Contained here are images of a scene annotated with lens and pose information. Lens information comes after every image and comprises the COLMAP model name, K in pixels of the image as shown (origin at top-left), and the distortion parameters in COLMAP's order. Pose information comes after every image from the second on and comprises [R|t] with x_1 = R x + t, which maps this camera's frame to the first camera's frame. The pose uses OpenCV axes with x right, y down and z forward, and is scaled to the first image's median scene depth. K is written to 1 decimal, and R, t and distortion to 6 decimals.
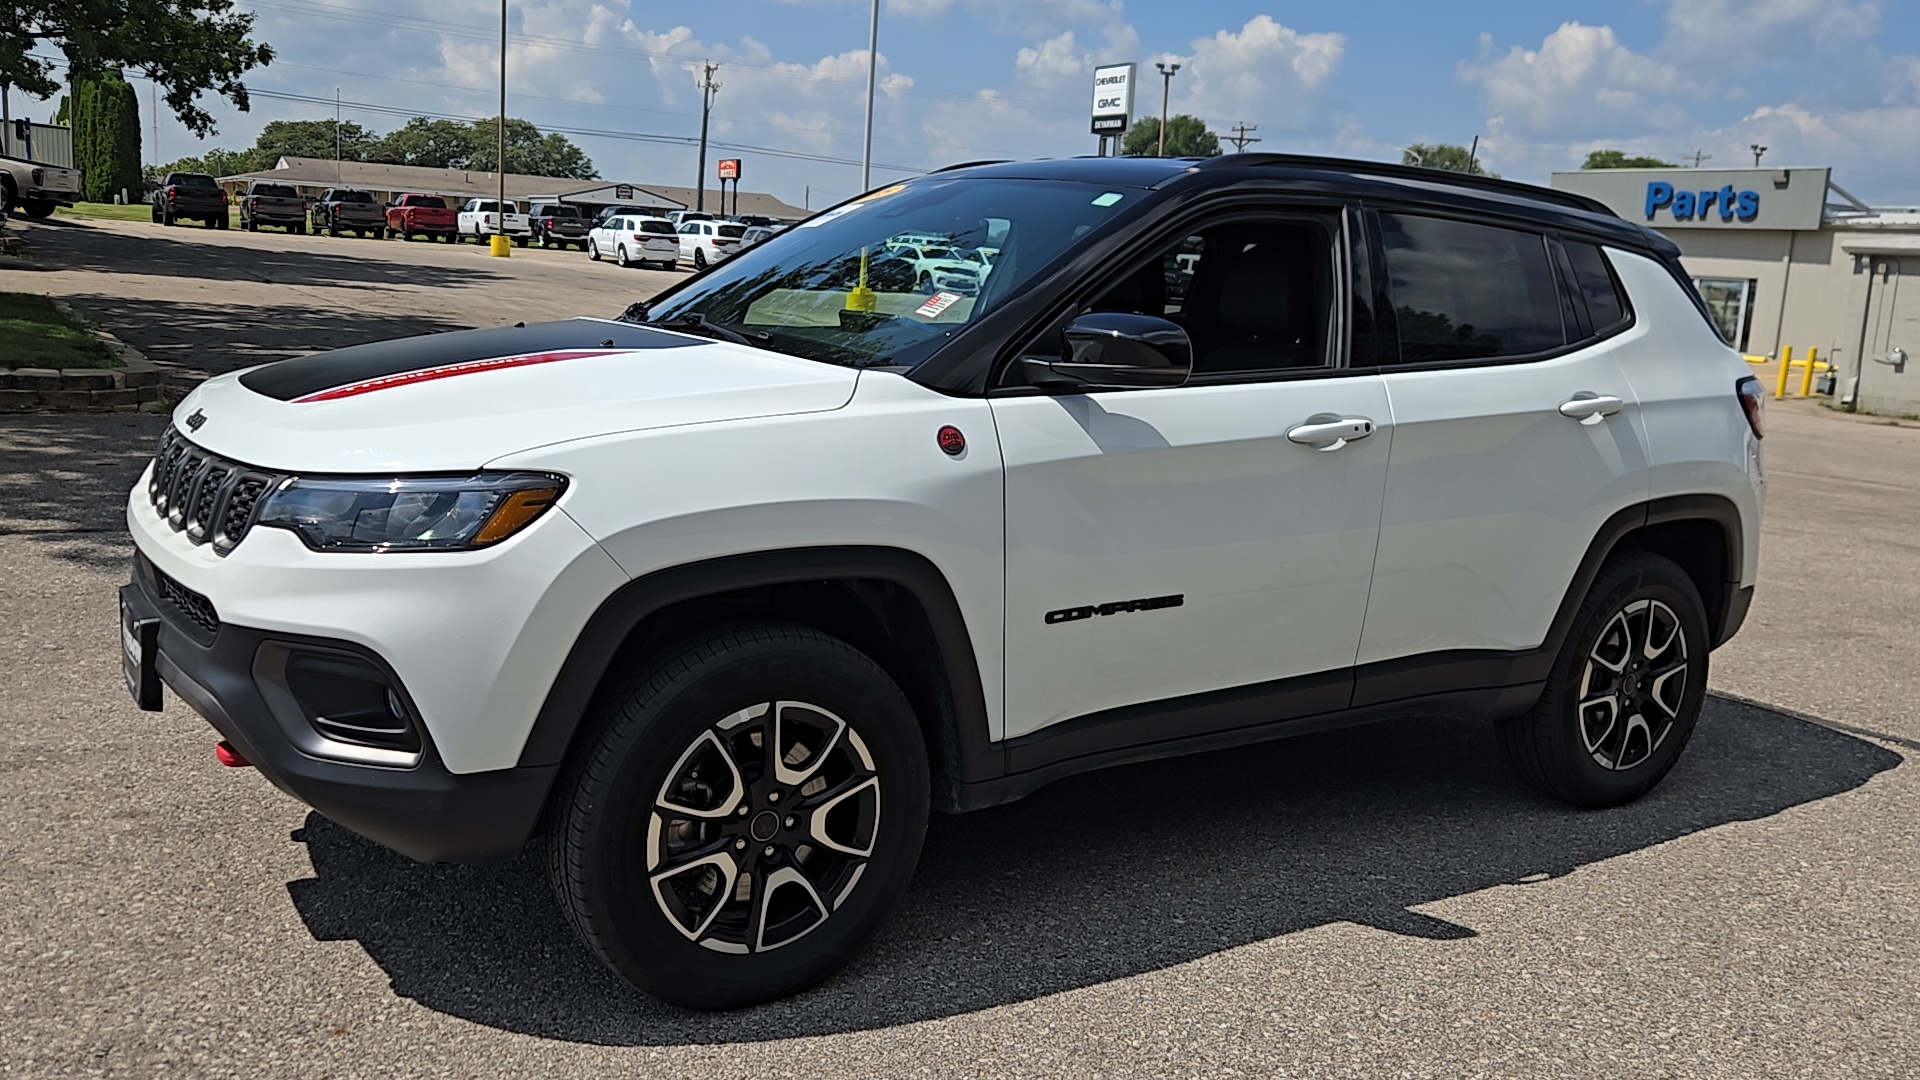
lens RADIAL K [[1596.9, 0, 941.1], [0, 1596.9, 542.4], [0, 0, 1]] dist [0.013271, -0.010266]
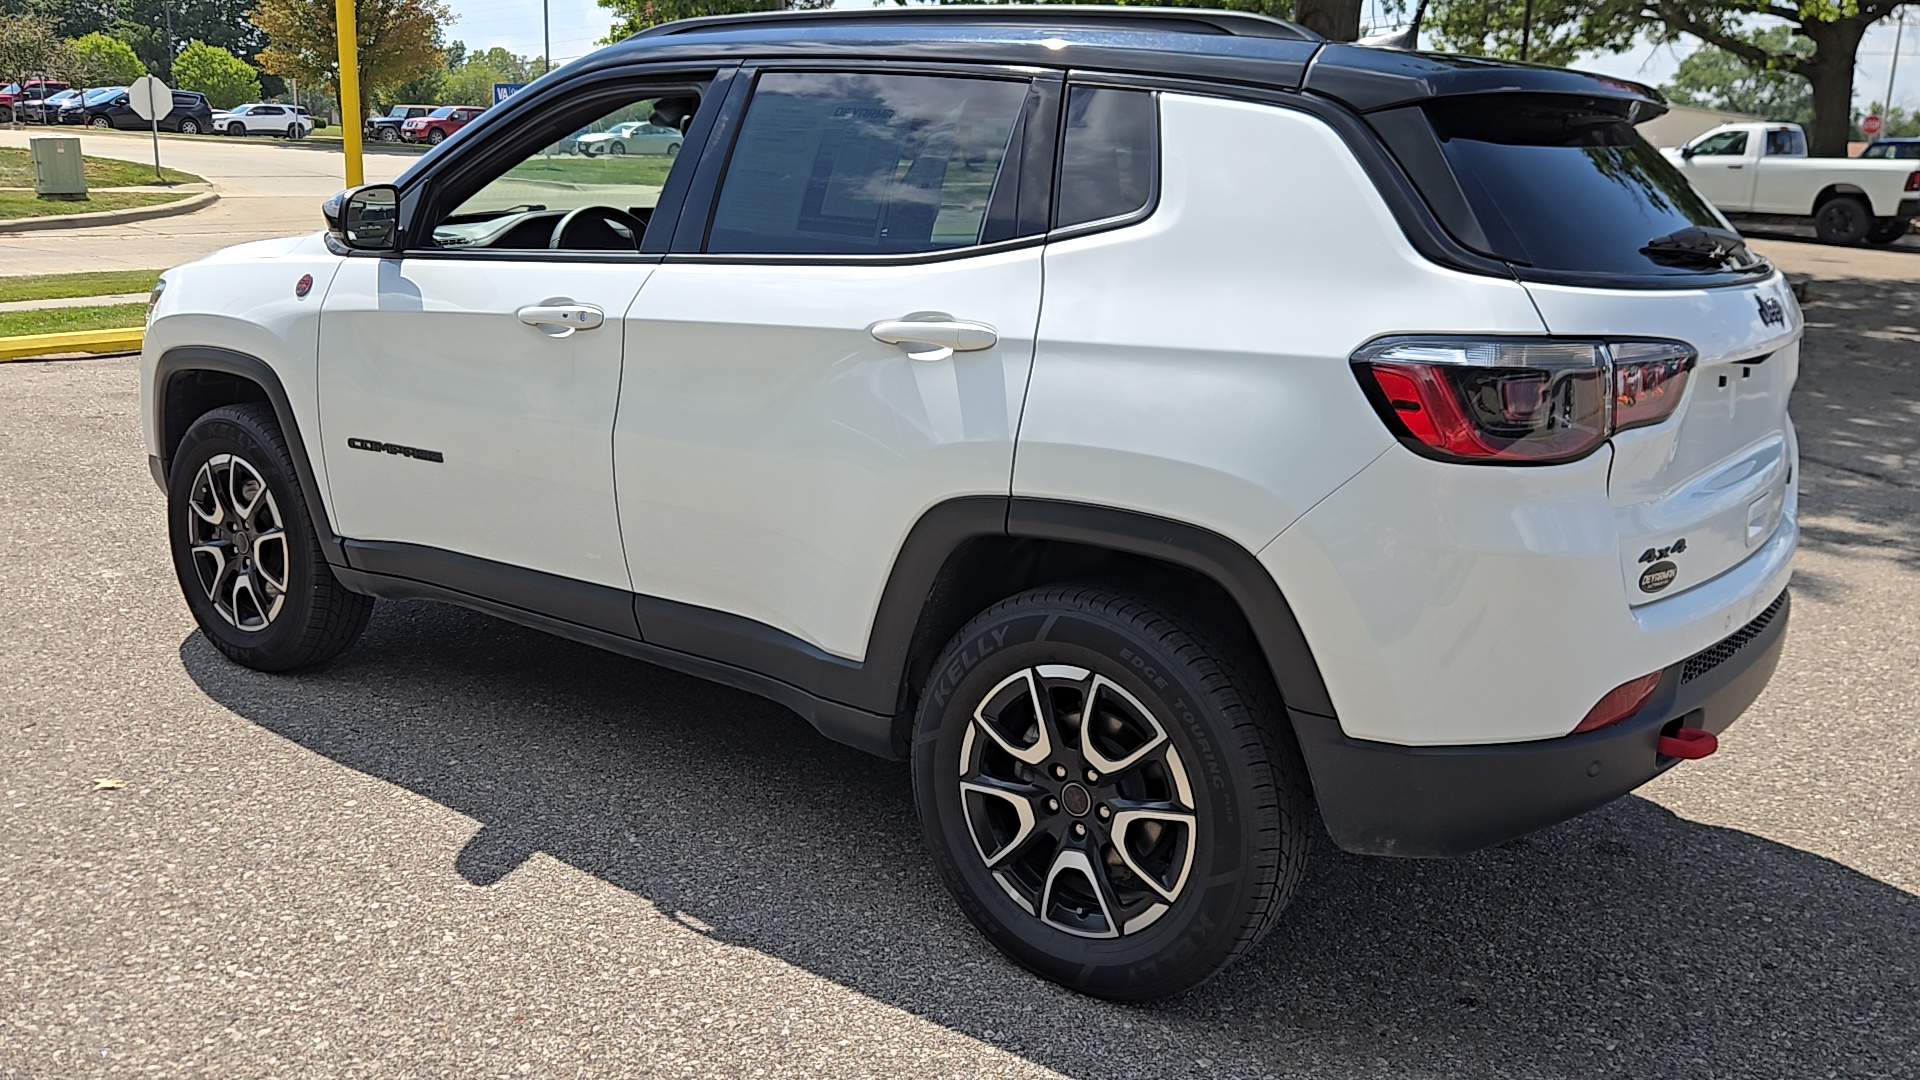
lens RADIAL K [[1596.9, 0, 943.6], [0, 1596.9, 536.2], [0, 0, 1]] dist [0.013271, -0.010266]
pose [[0.333651, 0.172291, -0.926818, 1.099958], [-0.176897, 0.977135, 0.117963, -0.085654], [0.925951, 0.124593, 0.356500, 0.813116]]
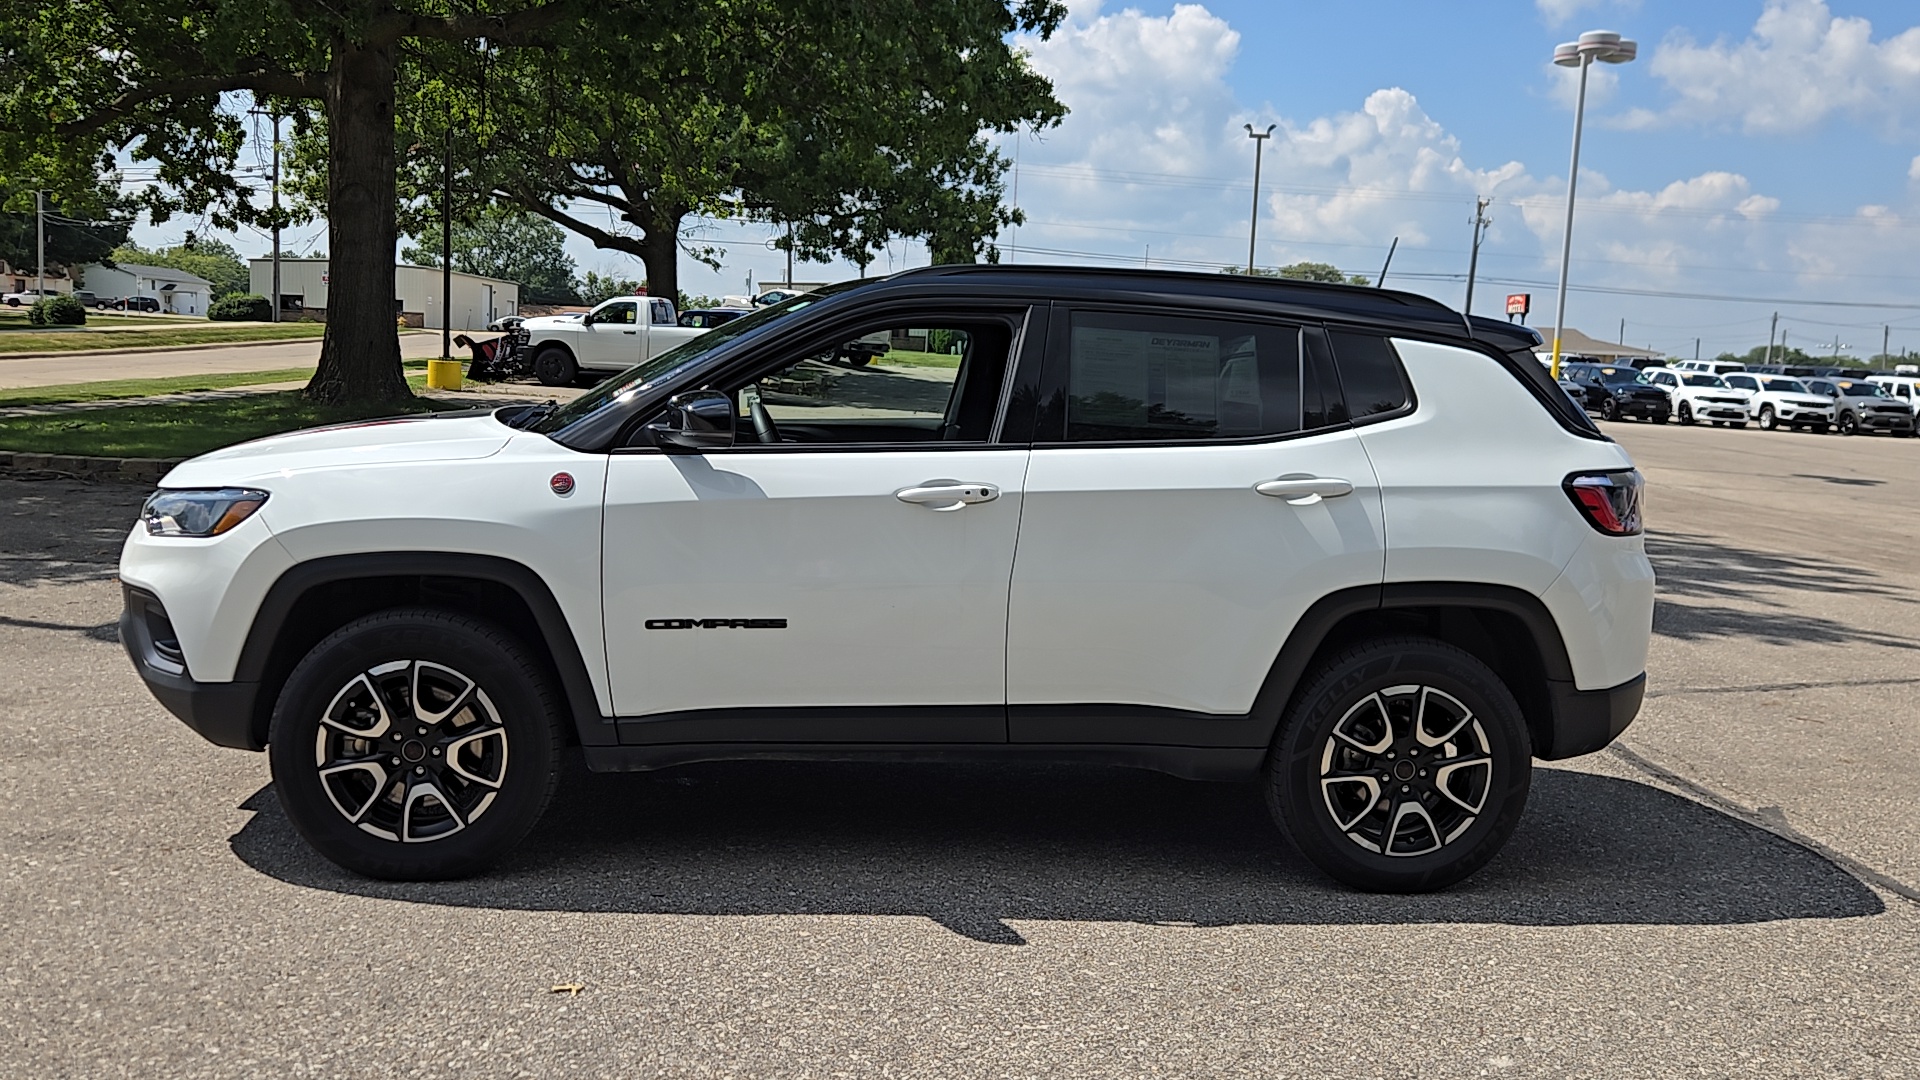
lens RADIAL K [[1596.9, 0, 941.3], [0, 1596.9, 536.9], [0, 0, 1]] dist [0.013271, -0.010266]
pose [[0.879630, 0.033284, -0.474492, 0.729651], [-0.075596, 0.994652, -0.070373, 0.041026], [0.469612, 0.097772, 0.877442, -0.028151]]
